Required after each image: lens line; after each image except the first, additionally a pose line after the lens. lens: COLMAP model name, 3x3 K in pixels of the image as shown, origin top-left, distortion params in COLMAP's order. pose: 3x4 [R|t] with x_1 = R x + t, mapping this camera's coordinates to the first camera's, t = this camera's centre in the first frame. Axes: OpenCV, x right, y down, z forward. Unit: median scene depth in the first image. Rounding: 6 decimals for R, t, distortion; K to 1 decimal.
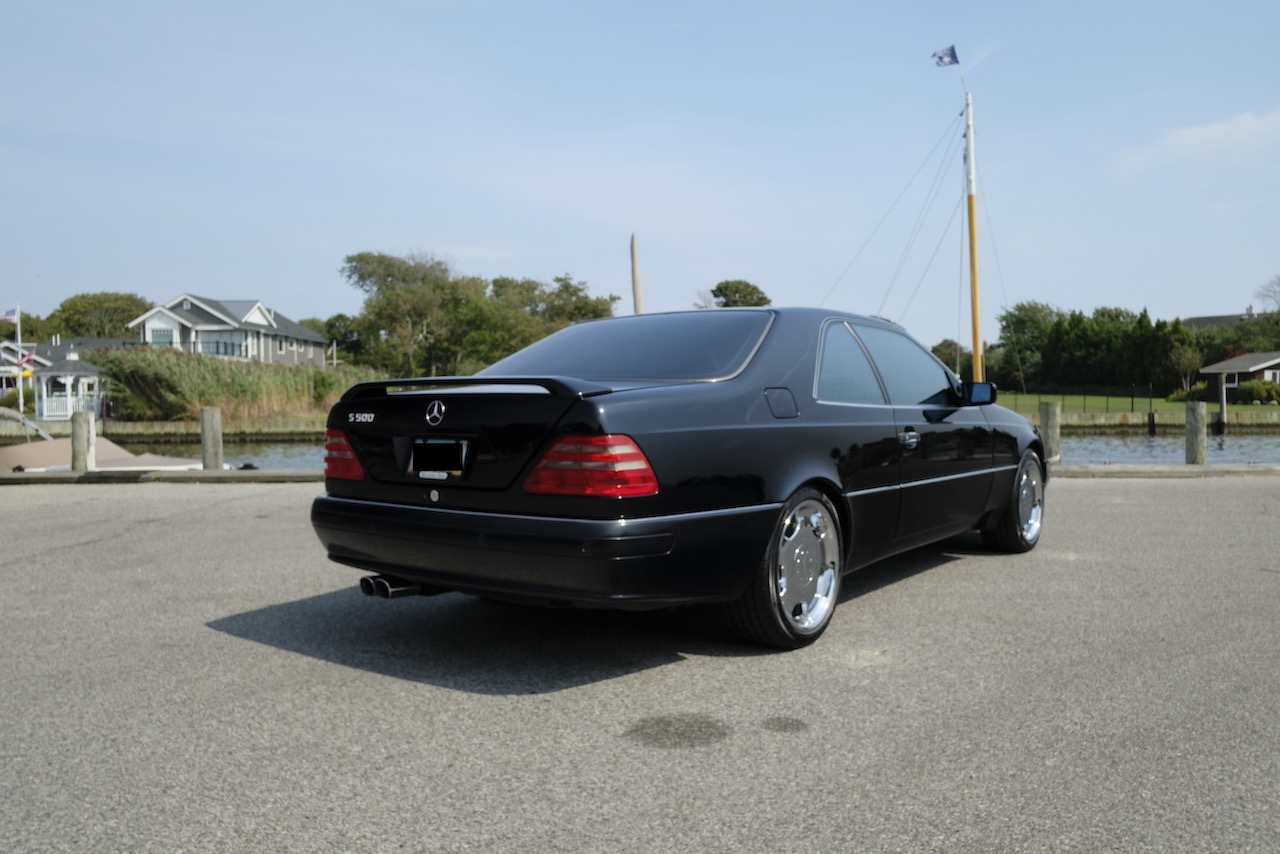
lens RADIAL K [[1008.3, 0, 639.5], [0, 1008.3, 446.8], [0, 0, 1]] dist [-0.014576, -0.001389]
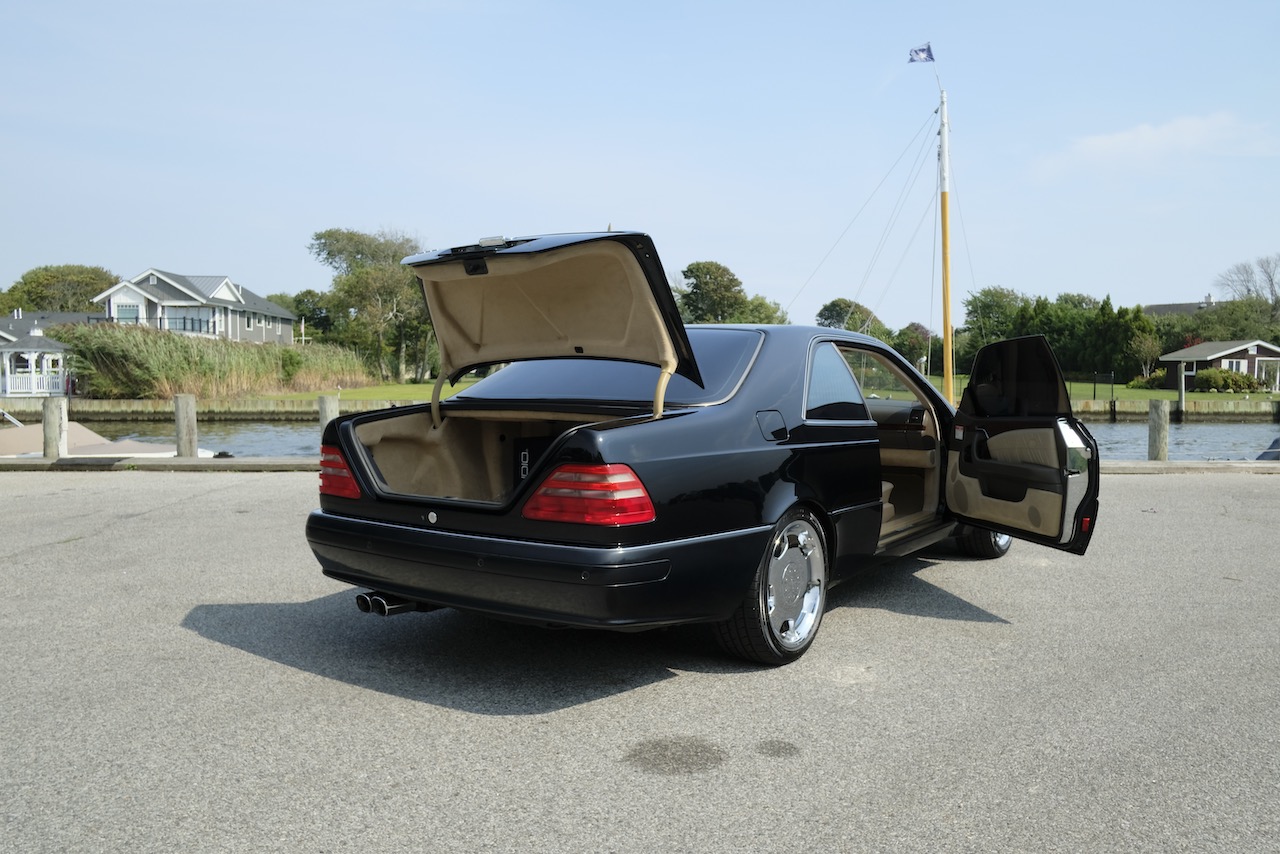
lens RADIAL K [[1003.7, 0, 640.1], [0, 1003.7, 445.2], [0, 0, 1]] dist [-0.018670, 0.003750]
pose [[0.999456, 0.008103, 0.031982, -0.014491], [-0.008745, 0.999762, 0.019994, -0.024597], [-0.031812, -0.020263, 0.999288, -0.007835]]
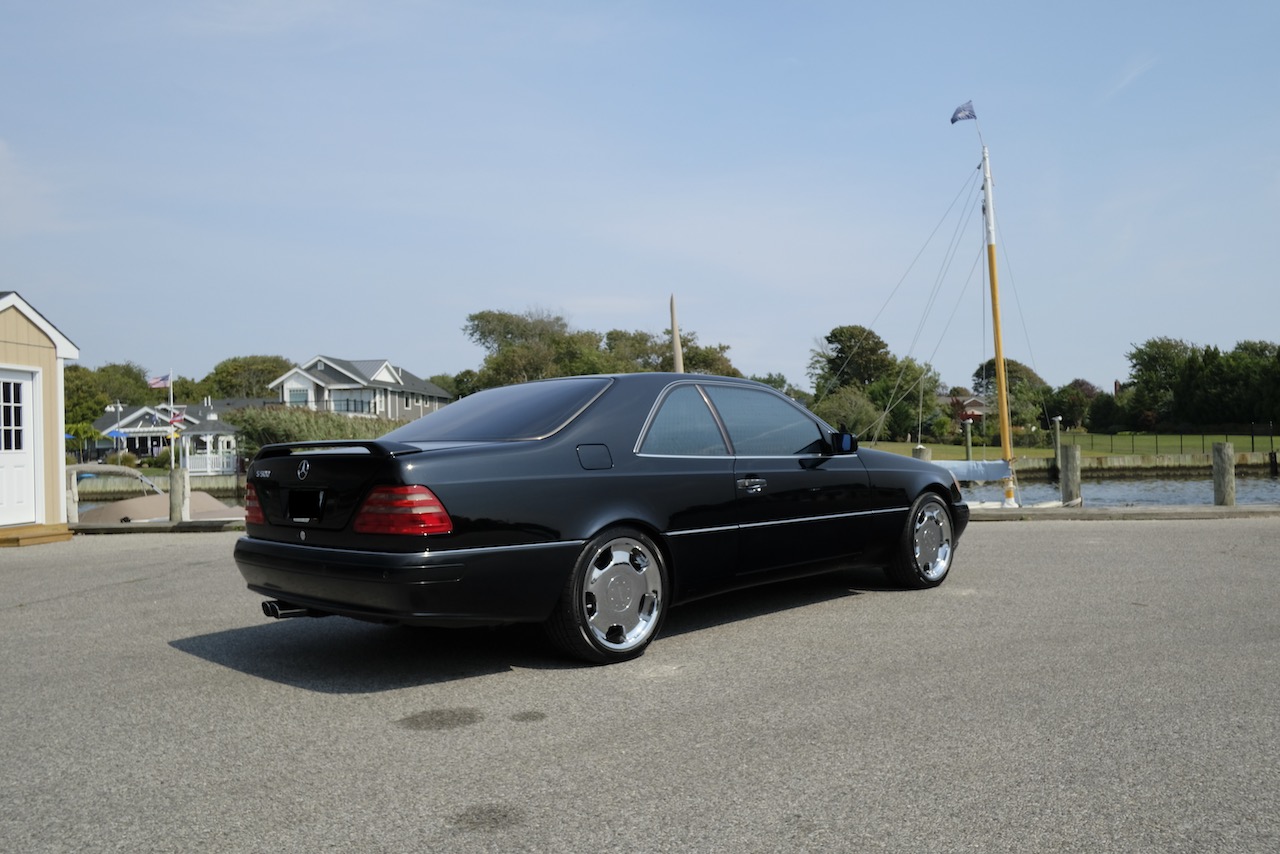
lens RADIAL K [[1008.3, 0, 639.5], [0, 1008.3, 446.8], [0, 0, 1]] dist [-0.014576, -0.001389]
pose [[0.991577, -0.017513, -0.128330, 0.199633], [0.011362, 0.998758, -0.048506, 0.001989], [0.129020, 0.046639, 0.990545, -0.103176]]
